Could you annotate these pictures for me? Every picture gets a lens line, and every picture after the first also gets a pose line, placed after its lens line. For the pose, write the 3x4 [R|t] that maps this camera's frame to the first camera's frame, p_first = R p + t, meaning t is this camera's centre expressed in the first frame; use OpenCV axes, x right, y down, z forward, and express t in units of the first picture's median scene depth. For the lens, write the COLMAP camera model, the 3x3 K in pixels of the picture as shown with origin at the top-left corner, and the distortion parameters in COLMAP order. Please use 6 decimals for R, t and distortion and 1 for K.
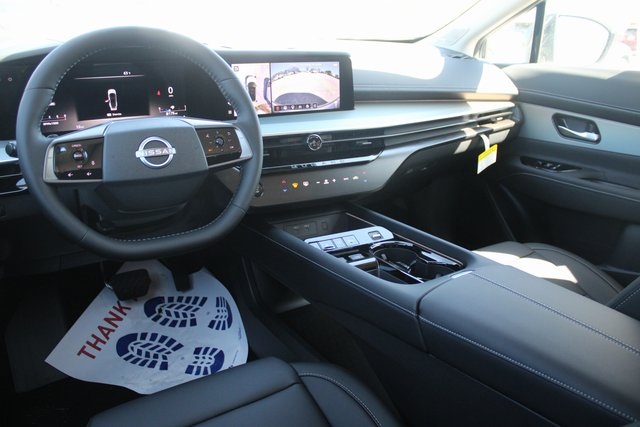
lens RADIAL K [[522.2, 0, 320.0], [0, 522.2, 213.5], [0, 0, 1]] dist [-0.007747, -0.000331]
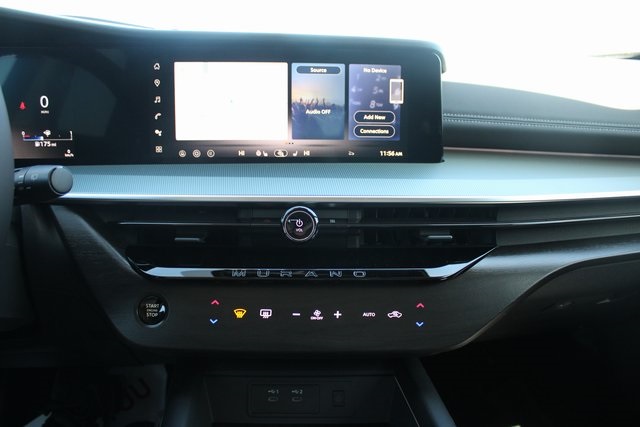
lens RADIAL K [[522.2, 0, 320.0], [0, 522.2, 213.5], [0, 0, 1]] dist [-0.007747, -0.000331]
pose [[0.910810, 0.097028, -0.401261, 0.186489], [-0.143436, 0.985810, -0.087203, -0.109103], [0.387106, 0.136981, 0.911803, 0.597887]]
